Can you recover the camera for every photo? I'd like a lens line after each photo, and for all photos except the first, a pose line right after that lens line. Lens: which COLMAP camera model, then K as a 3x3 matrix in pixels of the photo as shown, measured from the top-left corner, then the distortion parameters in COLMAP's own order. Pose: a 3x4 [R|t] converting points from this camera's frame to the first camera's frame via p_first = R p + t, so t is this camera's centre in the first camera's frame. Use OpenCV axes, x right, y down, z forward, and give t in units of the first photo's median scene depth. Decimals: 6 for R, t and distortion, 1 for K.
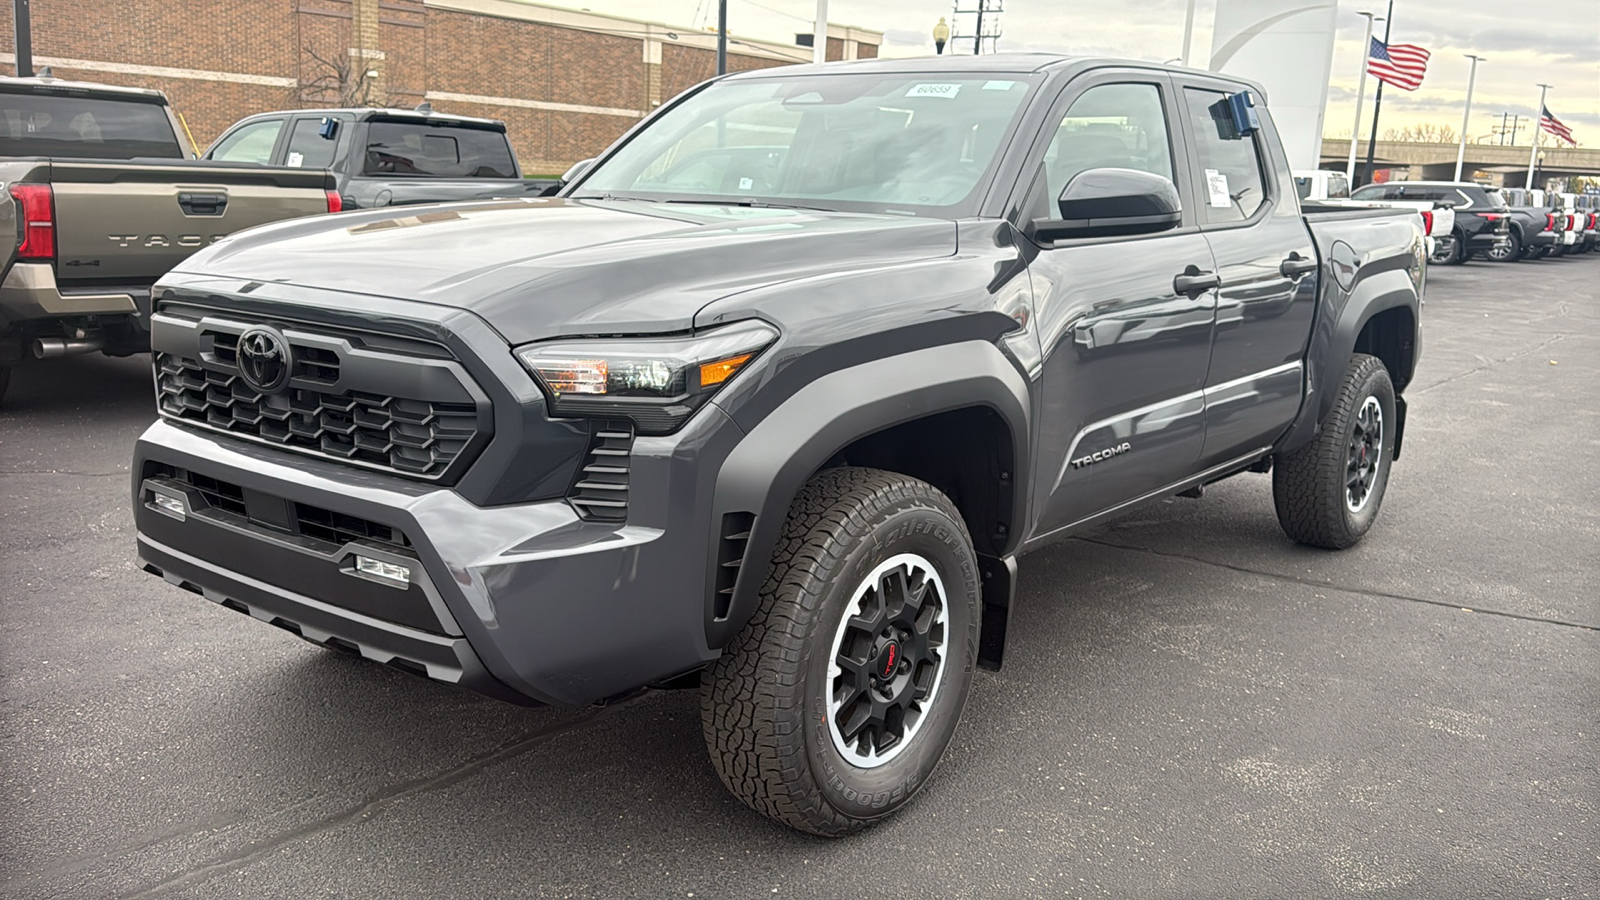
lens RADIAL K [[1361.2, 0, 800.0], [0, 1361.2, 450.0], [0, 0, 1]] dist [0.095342, -0.139522]
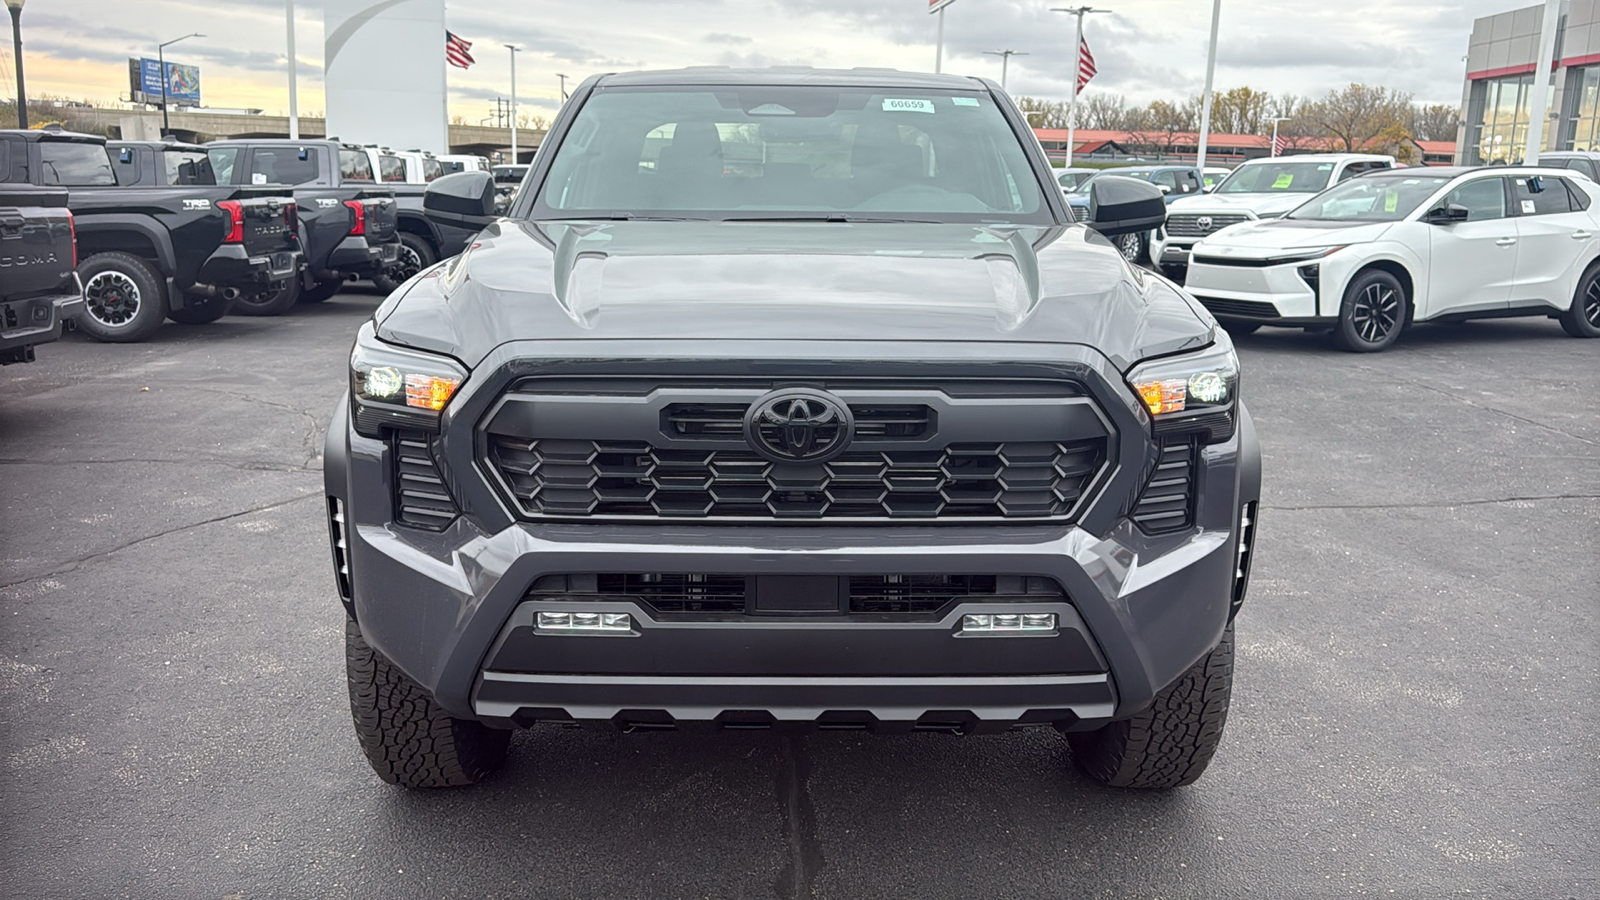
lens RADIAL K [[1361.2, 0, 800.0], [0, 1361.2, 450.0], [0, 0, 1]] dist [0.095342, -0.139522]
pose [[0.800329, -0.144687, 0.581841, -0.822342], [0.137898, 0.988850, 0.056216, -0.091247], [-0.583487, 0.035243, 0.811358, 0.263287]]
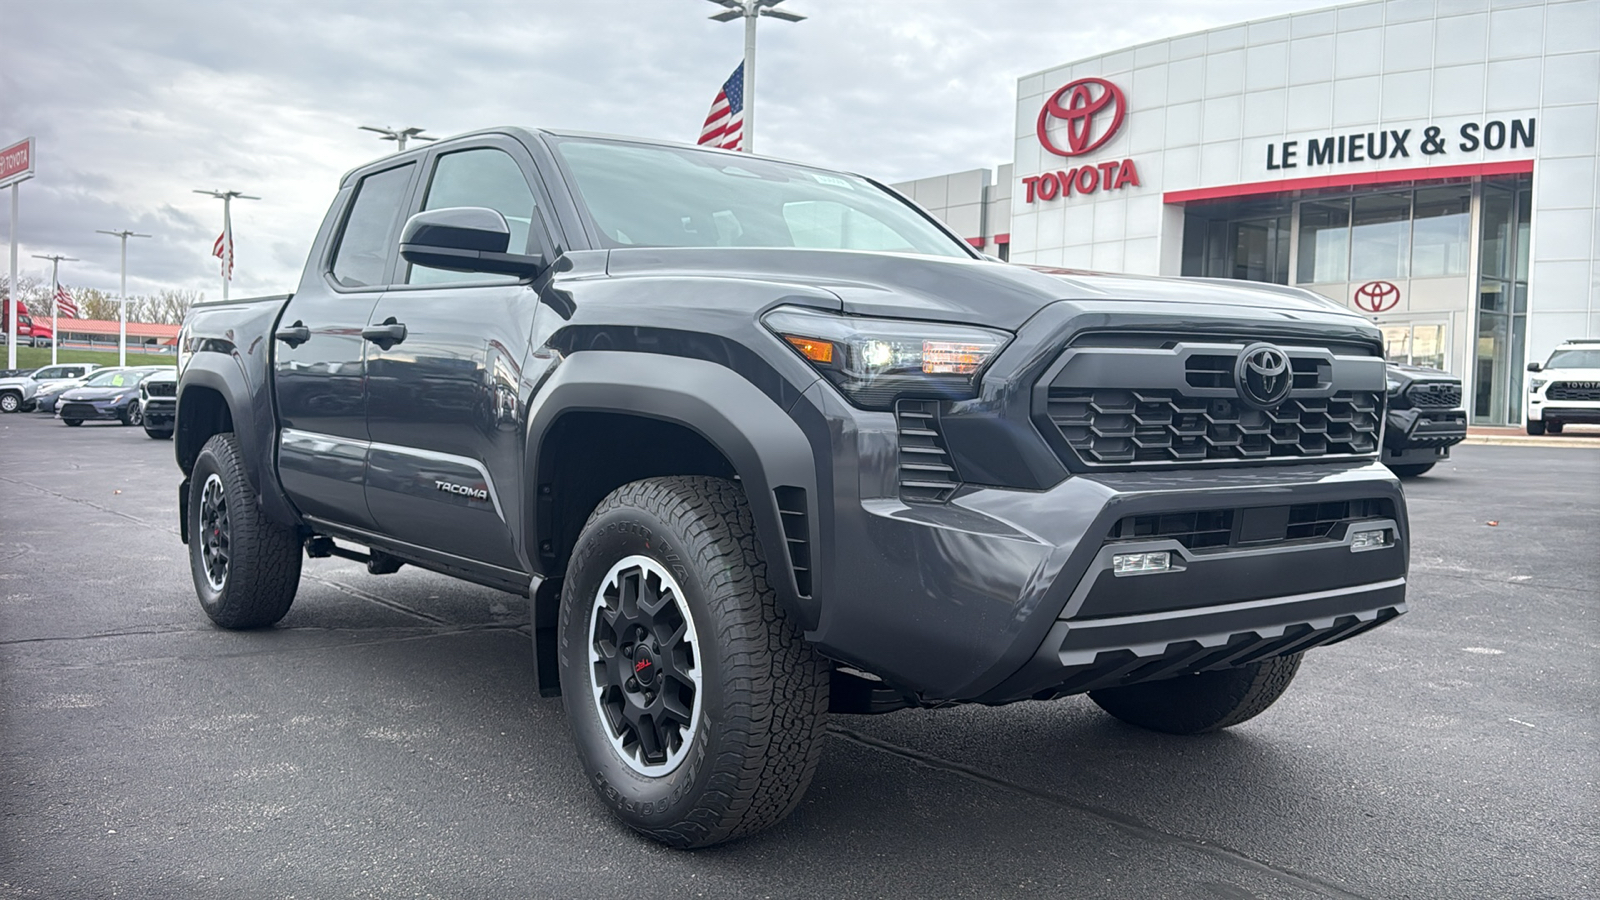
lens RADIAL K [[1361.2, 0, 800.0], [0, 1361.2, 450.0], [0, 0, 1]] dist [0.095342, -0.139522]
pose [[0.296220, -0.078087, 0.951922, -1.352545], [0.188824, 0.981770, 0.021777, -0.091043], [-0.936269, 0.173295, 0.305565, 0.934366]]
